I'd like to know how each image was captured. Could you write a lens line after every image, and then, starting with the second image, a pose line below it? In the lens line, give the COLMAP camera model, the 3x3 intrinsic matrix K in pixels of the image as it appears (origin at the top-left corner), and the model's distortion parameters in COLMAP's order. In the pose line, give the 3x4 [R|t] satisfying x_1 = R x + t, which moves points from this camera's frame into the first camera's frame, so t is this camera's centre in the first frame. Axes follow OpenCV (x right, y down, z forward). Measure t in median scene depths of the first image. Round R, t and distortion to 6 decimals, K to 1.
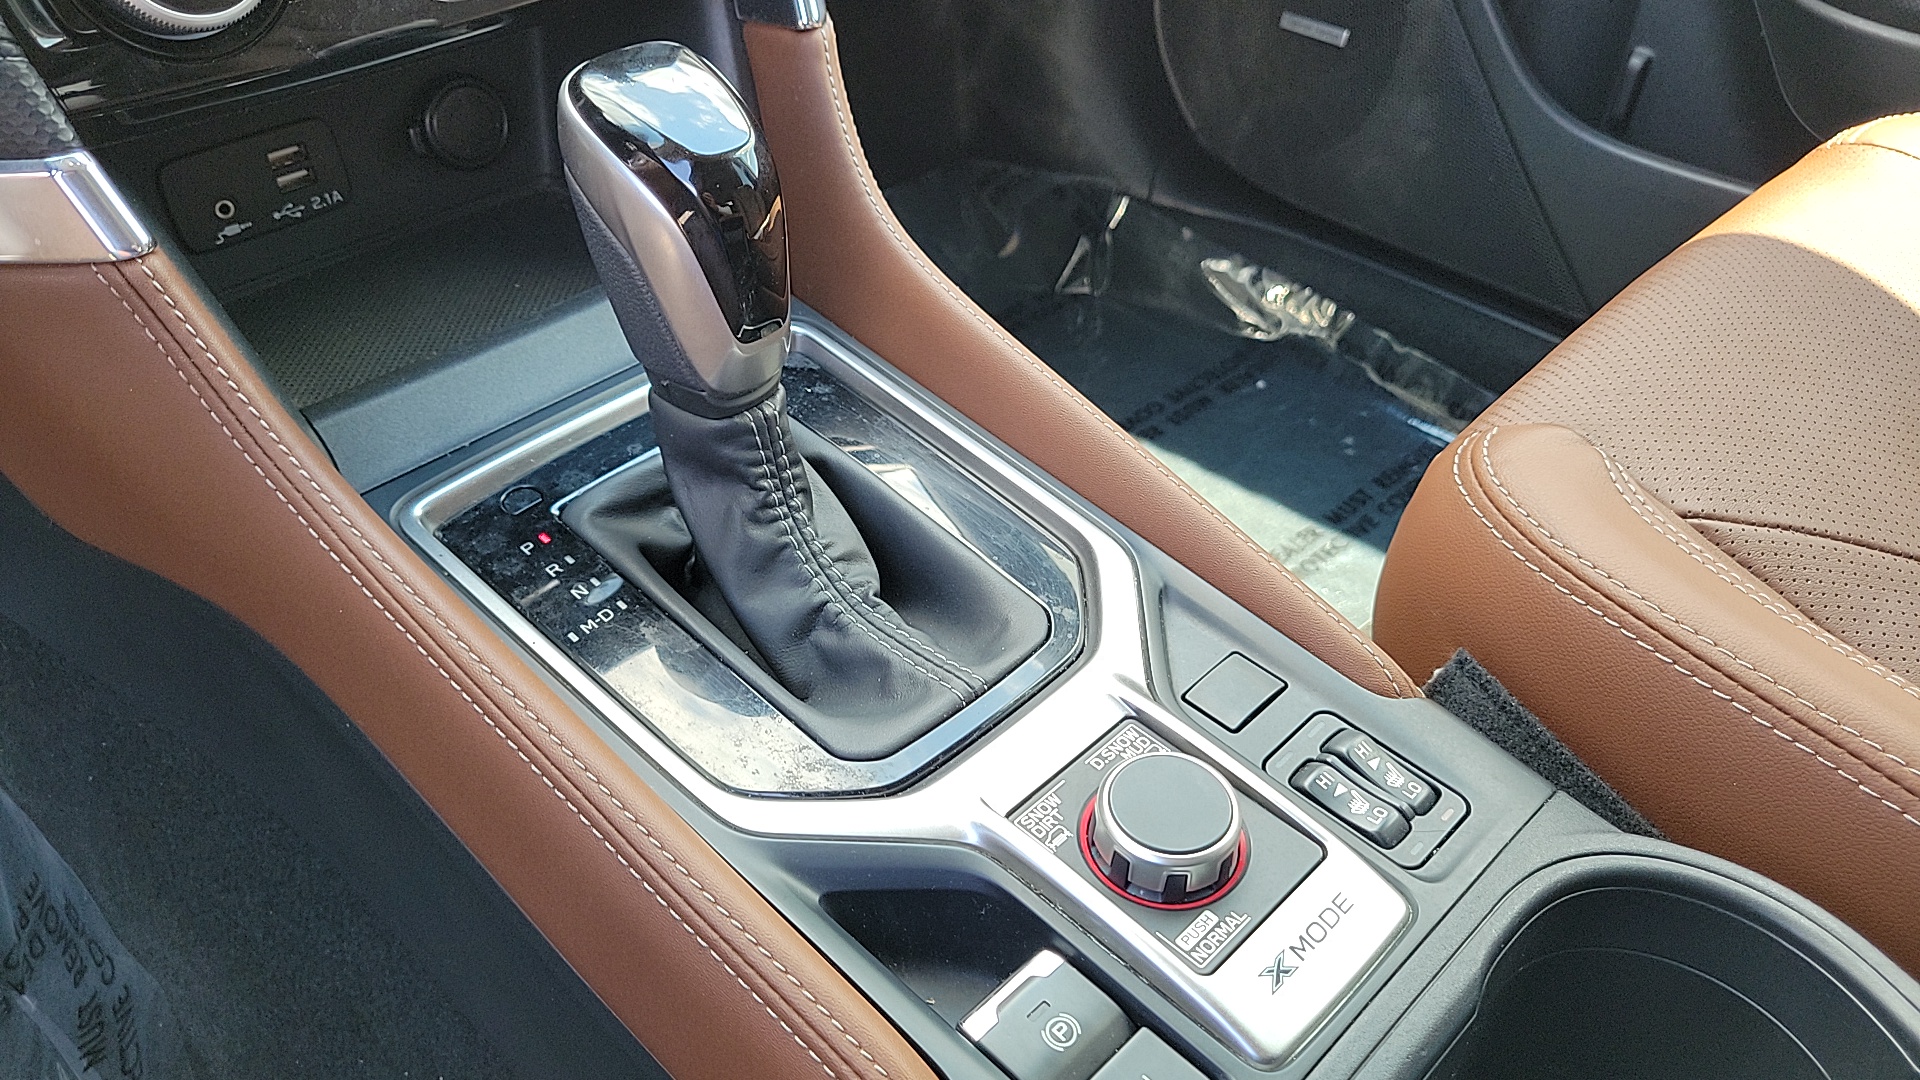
lens RADIAL K [[1481.1, 0, 951.0], [0, 1481.1, 532.5], [0, 0, 1]] dist [0.019298, -0.017006]
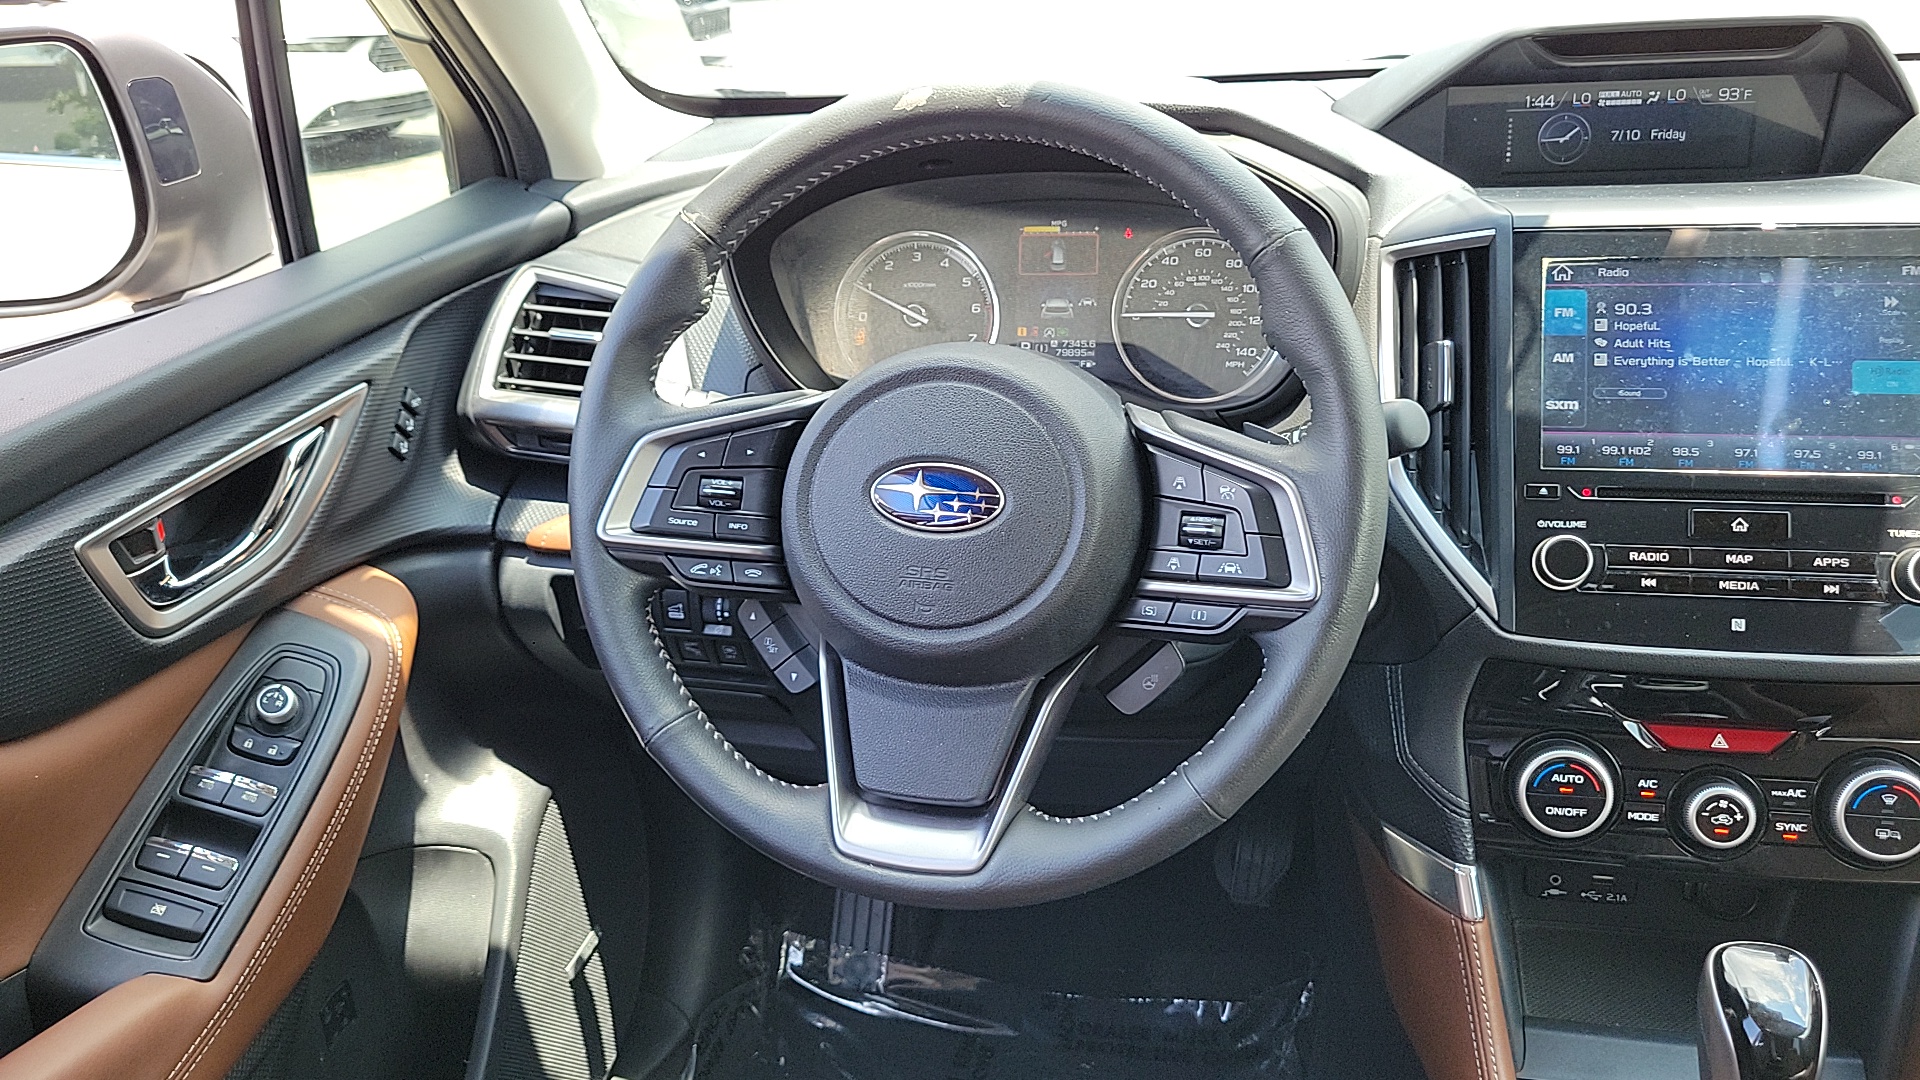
lens RADIAL K [[1481.1, 0, 968.3], [0, 1481.1, 534.6], [0, 0, 1]] dist [0.019298, -0.017006]
pose [[0.532587, 0.275512, -0.800278, 0.499227], [-0.492502, 0.869851, -0.028297, -0.220199], [0.688327, 0.409209, 0.598961, -0.800340]]
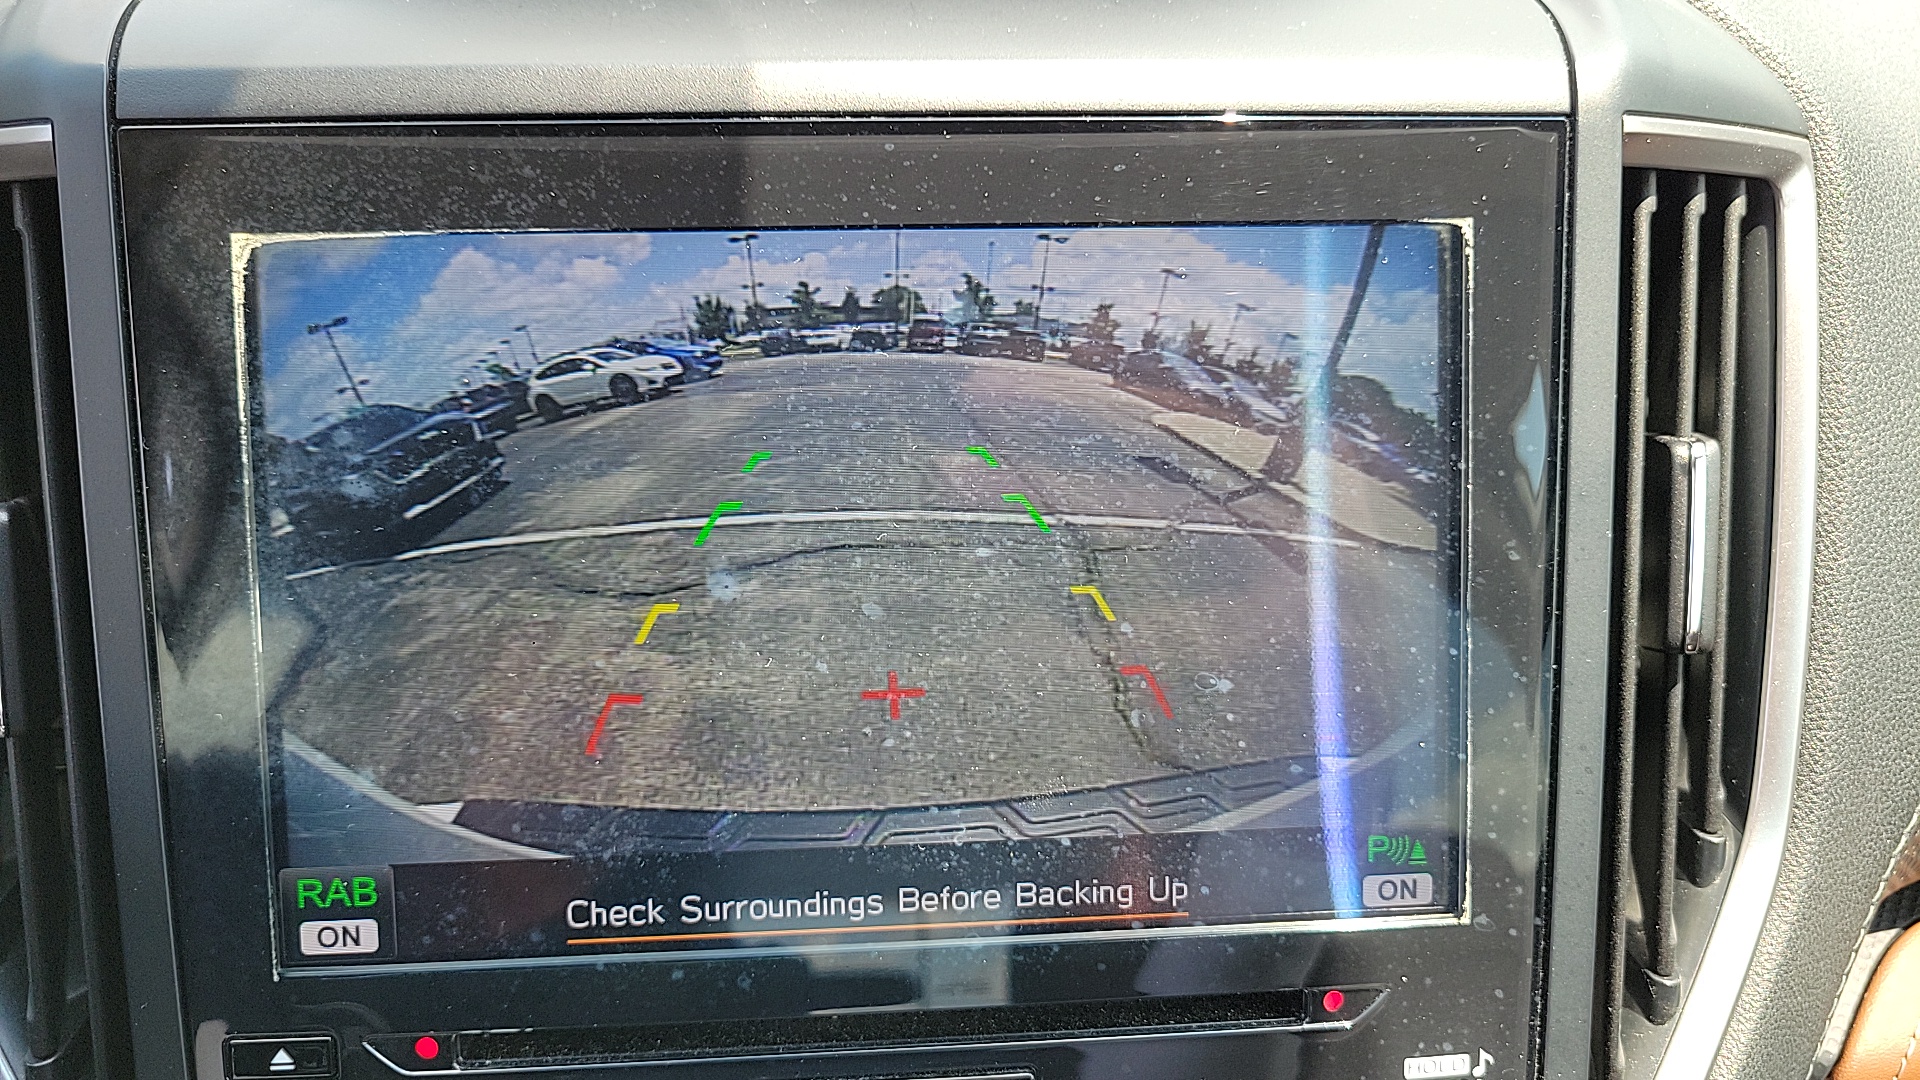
lens RADIAL K [[1481.1, 0, 964.9], [0, 1481.1, 528.7], [0, 0, 1]] dist [0.019298, -0.017006]
pose [[0.746762, 0.369188, -0.553216, -0.157924], [-0.428182, 0.903350, 0.024866, -0.927663], [0.508928, 0.218308, 0.832667, 0.340876]]
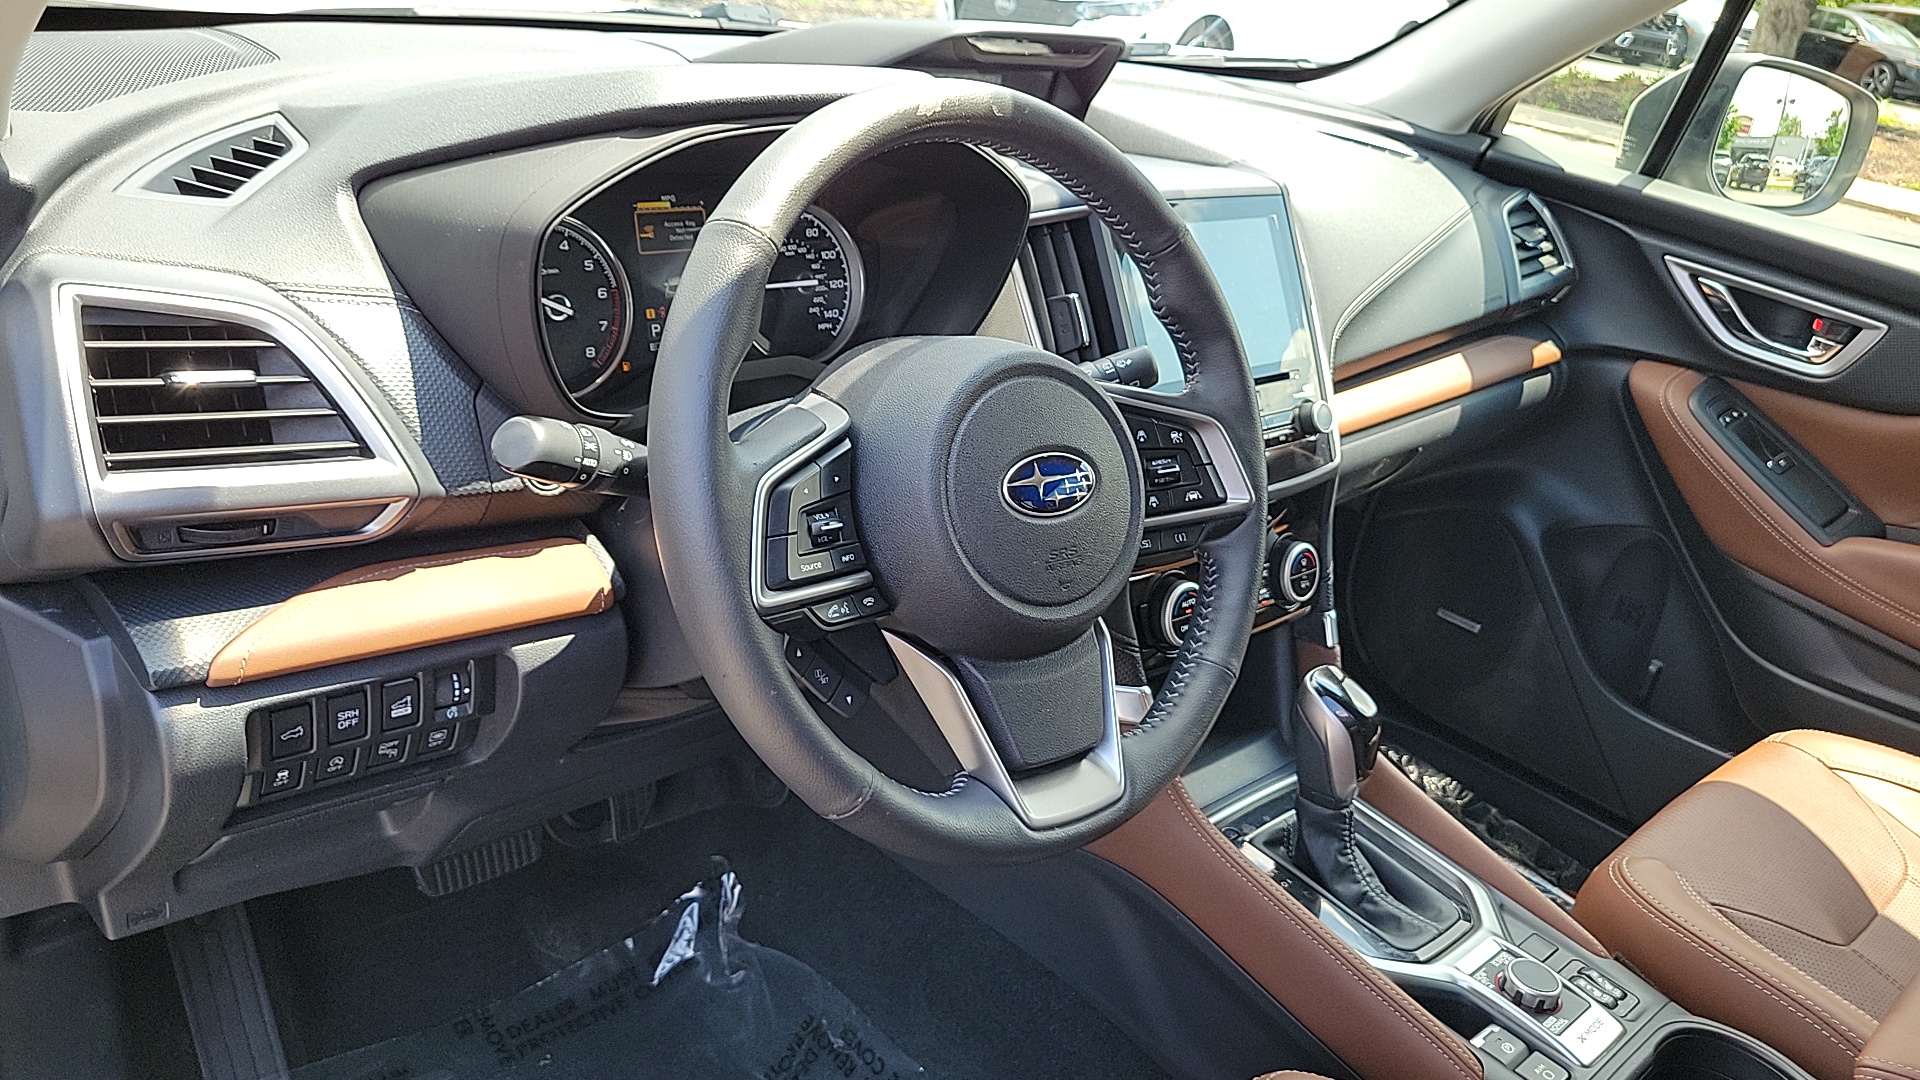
lens RADIAL K [[1481.1, 0, 950.3], [0, 1481.1, 528.2], [0, 0, 1]] dist [0.019298, -0.017006]
pose [[0.992084, 0.124979, 0.012191, -0.888412], [-0.116414, 0.951783, -0.283827, 0.256220], [-0.047076, 0.280161, 0.958798, -1.504053]]
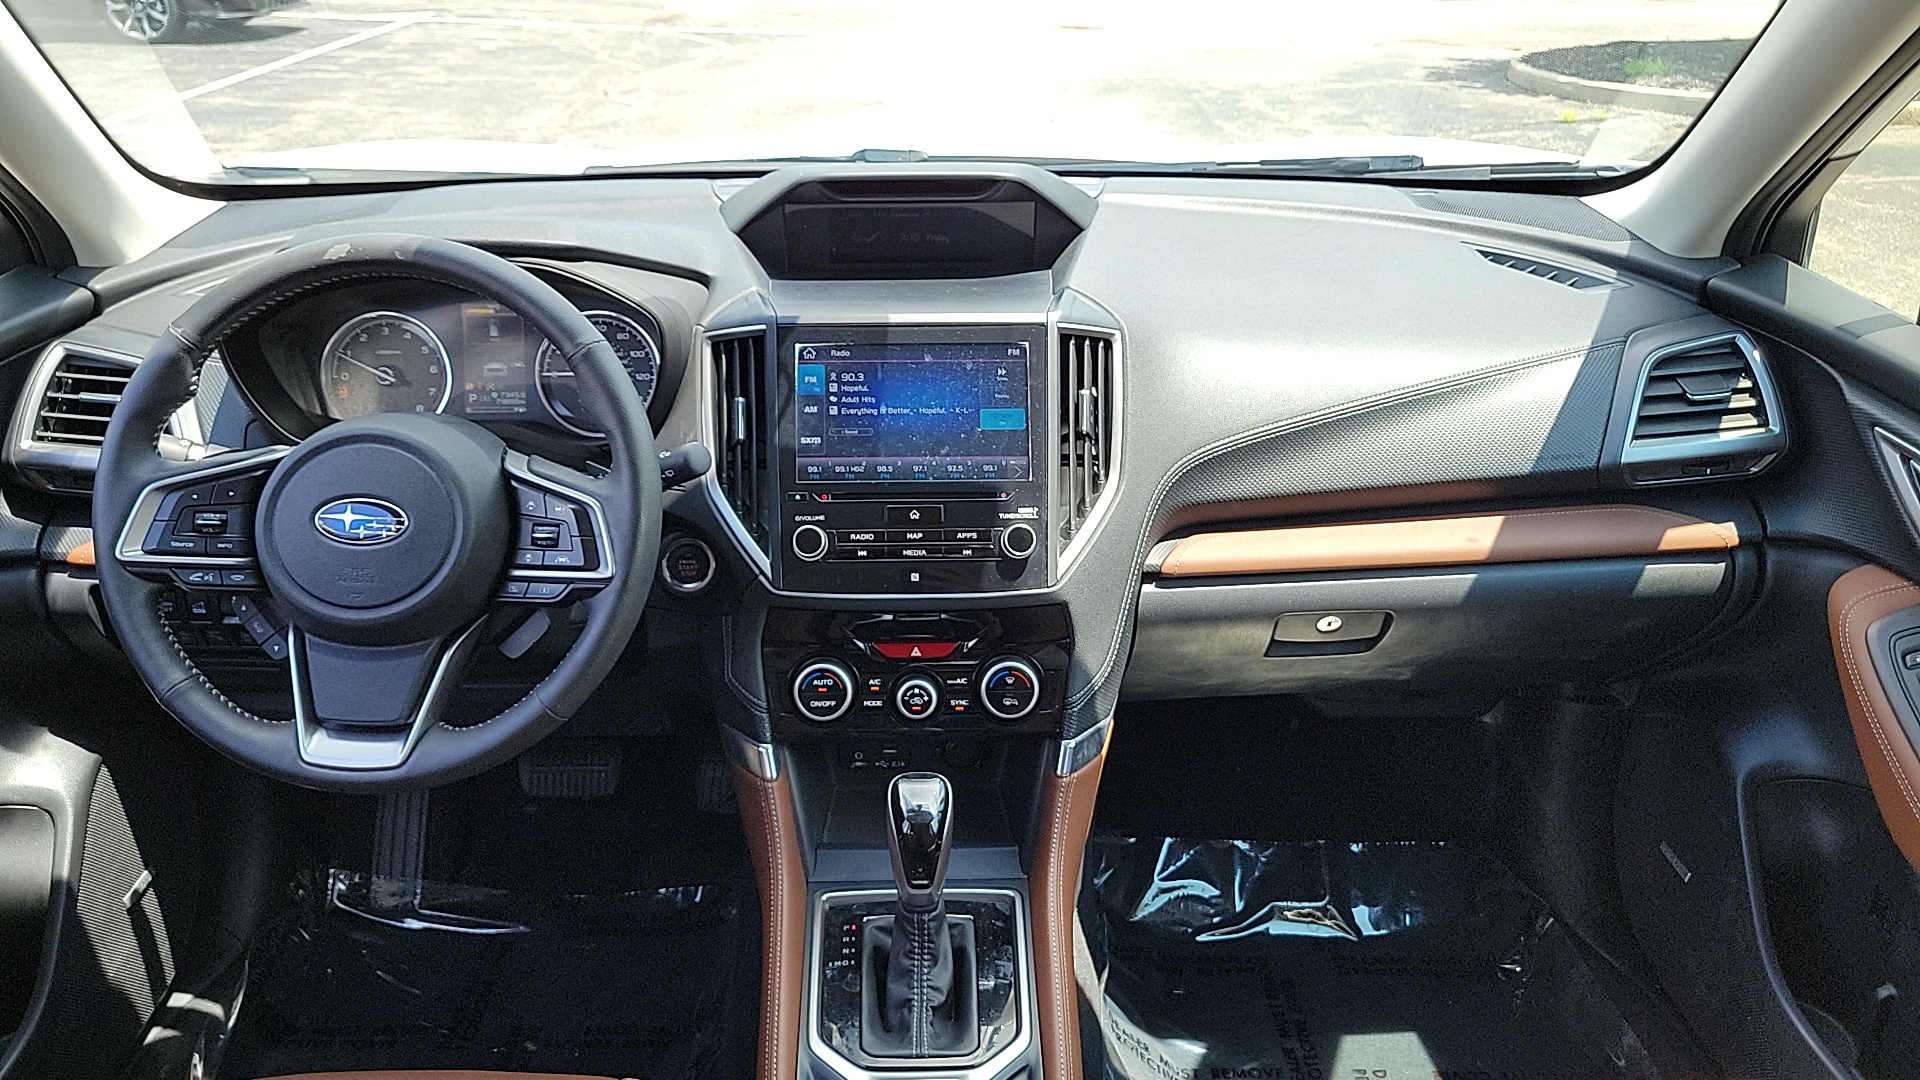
lens RADIAL K [[1481.1, 0, 957.6], [0, 1481.1, 525.2], [0, 0, 1]] dist [0.019298, -0.017006]
pose [[0.714714, 0.257459, -0.650307, 1.414618], [-0.436140, 0.890927, -0.126614, -0.388210], [0.546778, 0.374118, 0.749046, -1.143686]]
